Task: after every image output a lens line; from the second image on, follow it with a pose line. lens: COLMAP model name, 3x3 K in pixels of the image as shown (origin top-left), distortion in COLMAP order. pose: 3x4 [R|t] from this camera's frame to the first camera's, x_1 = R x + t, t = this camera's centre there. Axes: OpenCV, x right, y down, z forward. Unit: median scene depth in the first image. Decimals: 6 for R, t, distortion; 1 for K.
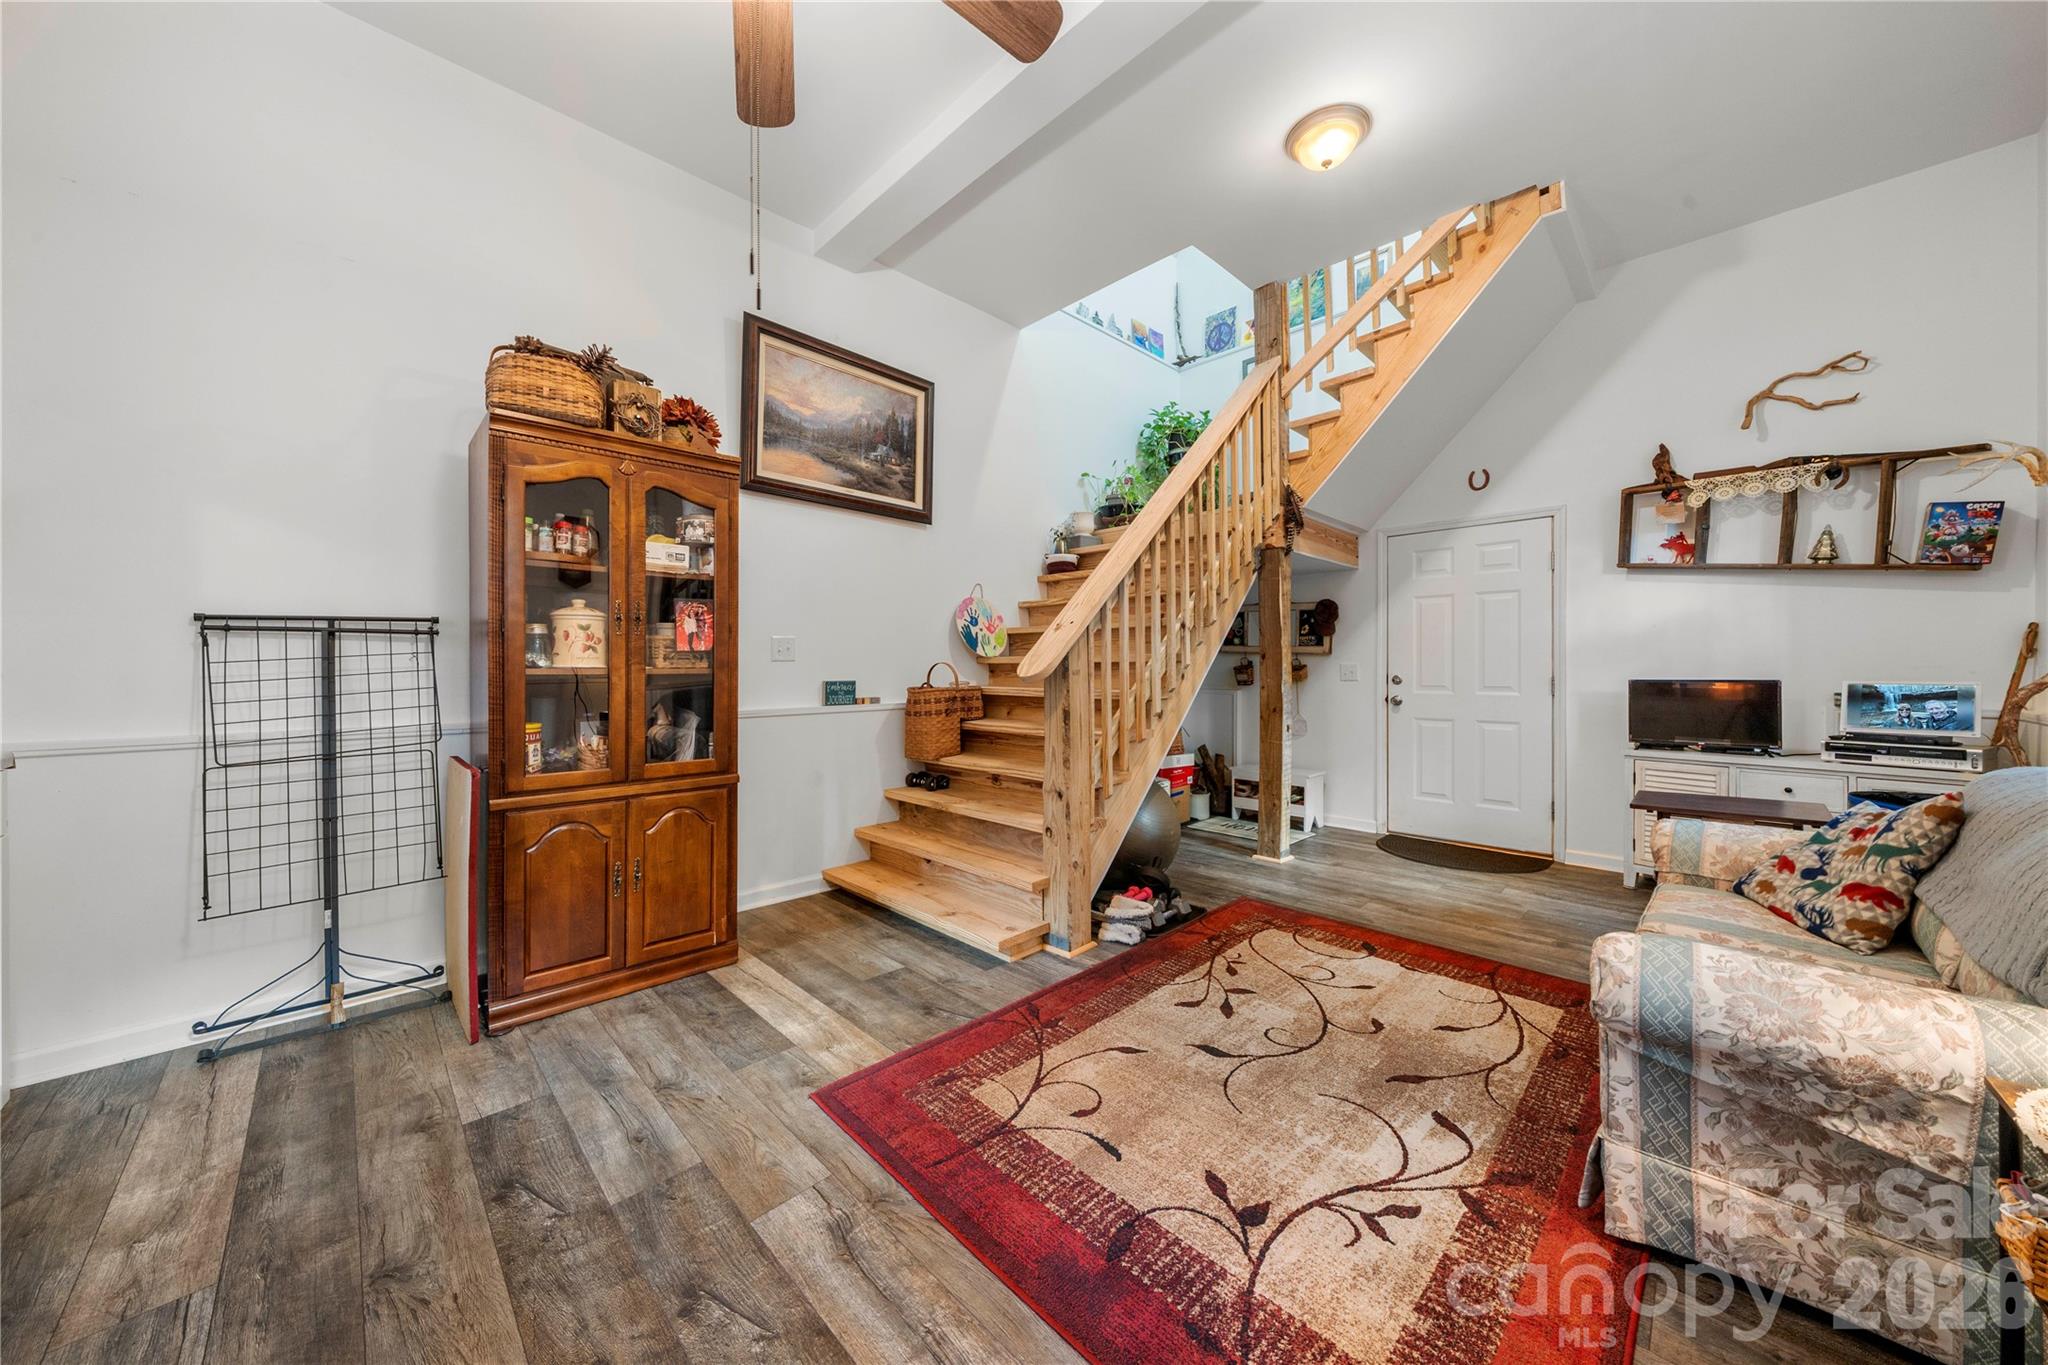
lens RADIAL K [[703.0, 0, 1022.0], [0, 703.0, 671.7], [0, 0, 1]] dist [-0.002232, 0.000308]
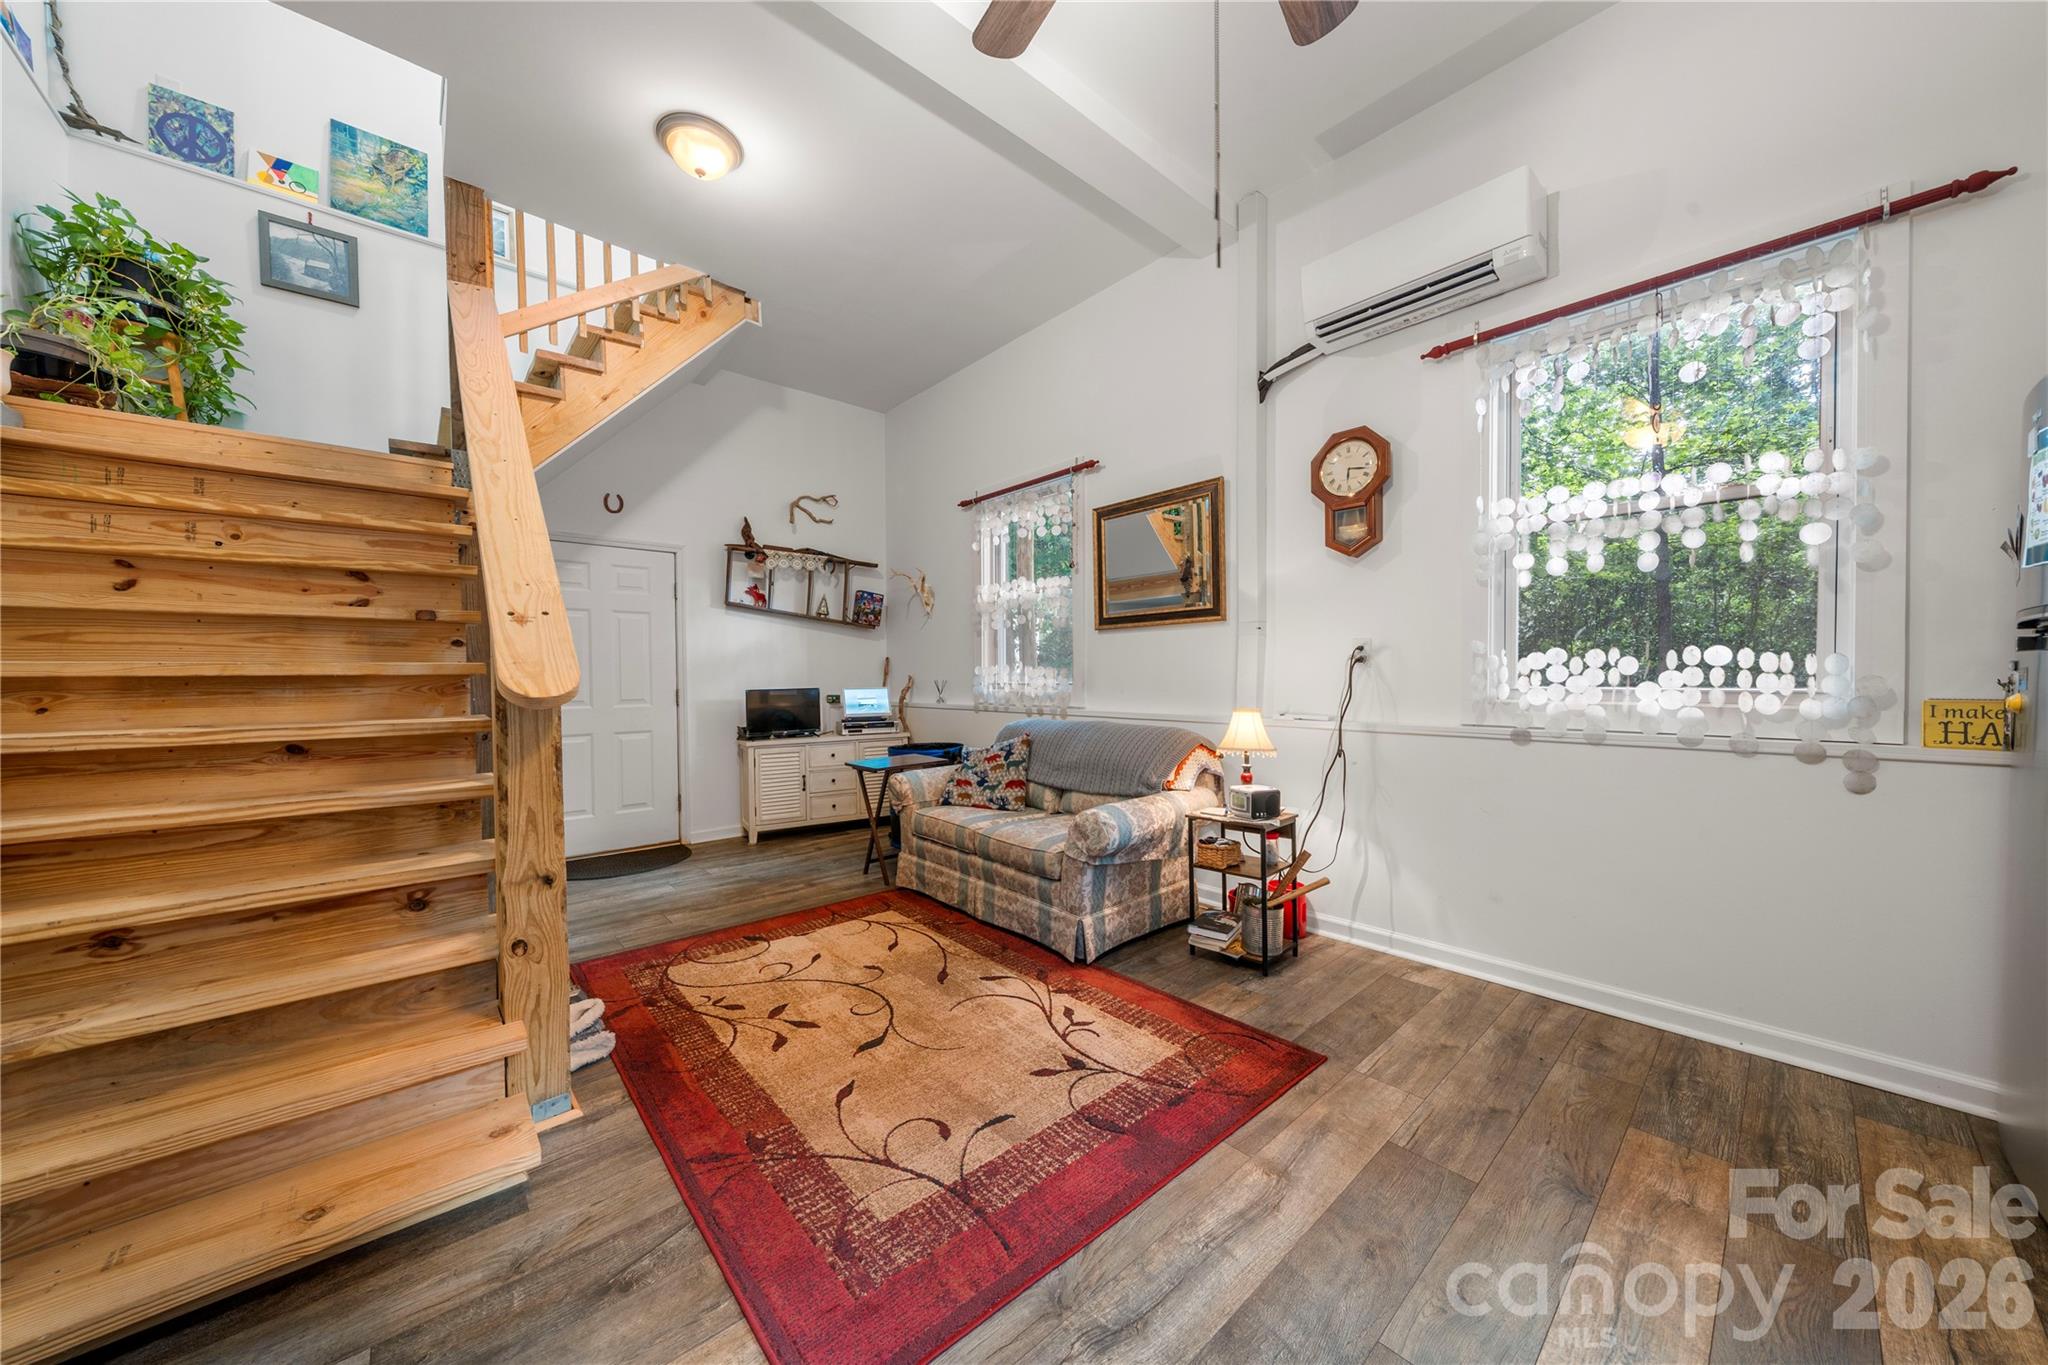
lens RADIAL K [[693.0, 0, 1019.2], [0, 693.0, 689.9], [0, 0, 1]] dist [-0.002277, -0.000275]
pose [[0.058032, -0.017291, 0.998165, -0.679084], [0.014774, 0.999755, 0.016459, -0.004543], [-0.998205, 0.013792, 0.058273, 0.650315]]
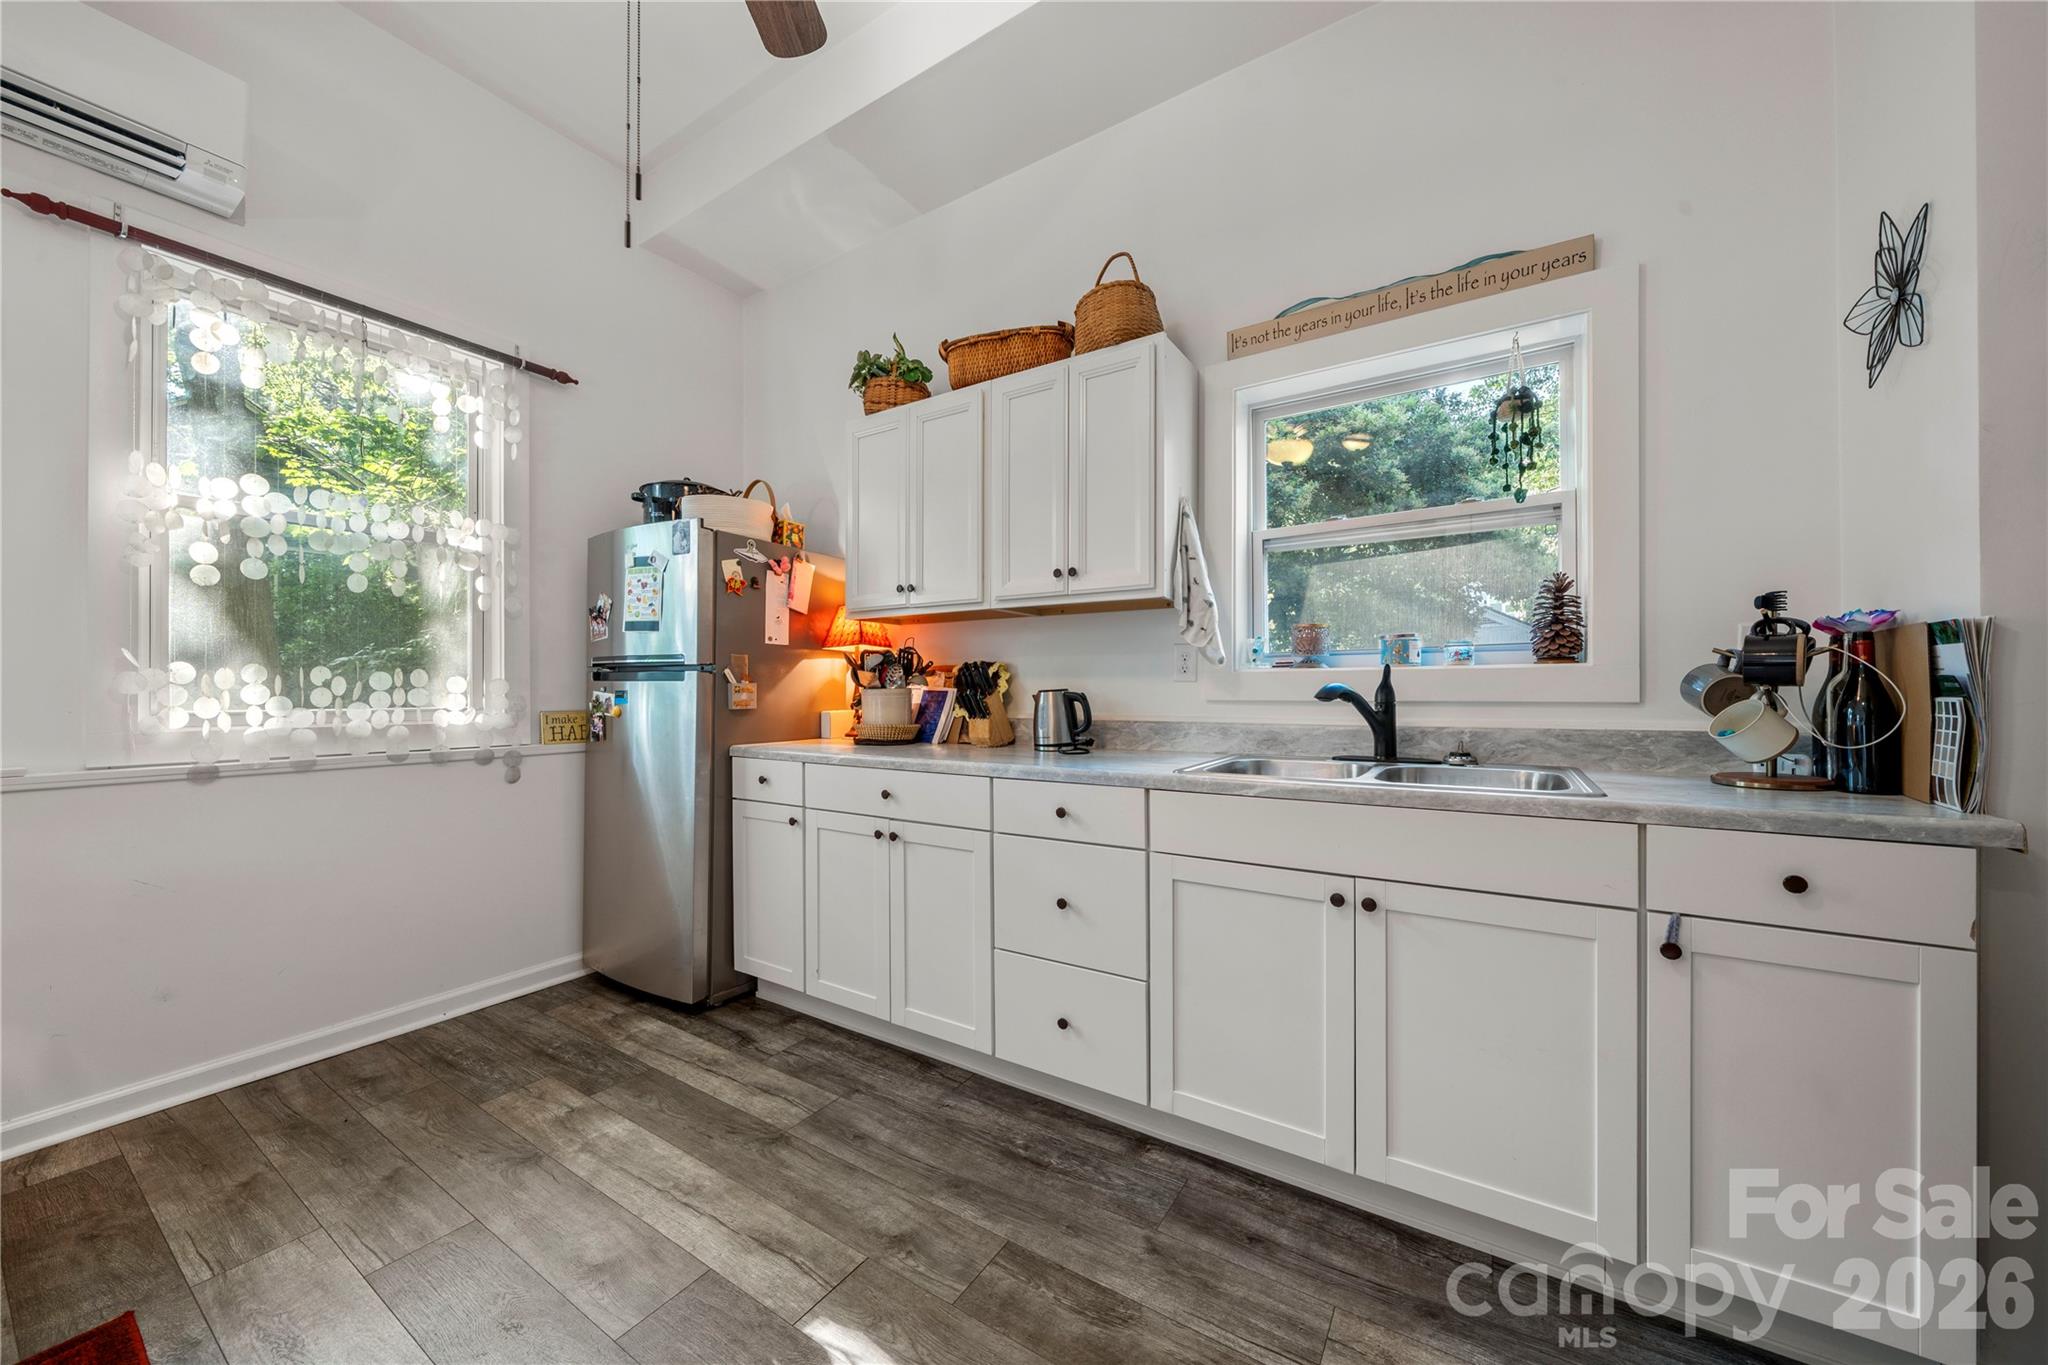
lens RADIAL K [[735.0, 0, 1014.8], [0, 735.0, 692.5], [0, 0, 1]] dist [-0.004970, -0.000156]
pose [[-0.976388, 0.005881, -0.215943, -0.325001], [0.003346, 0.999921, 0.012101, -0.010231], [0.215998, 0.011093, -0.976331, 1.040728]]
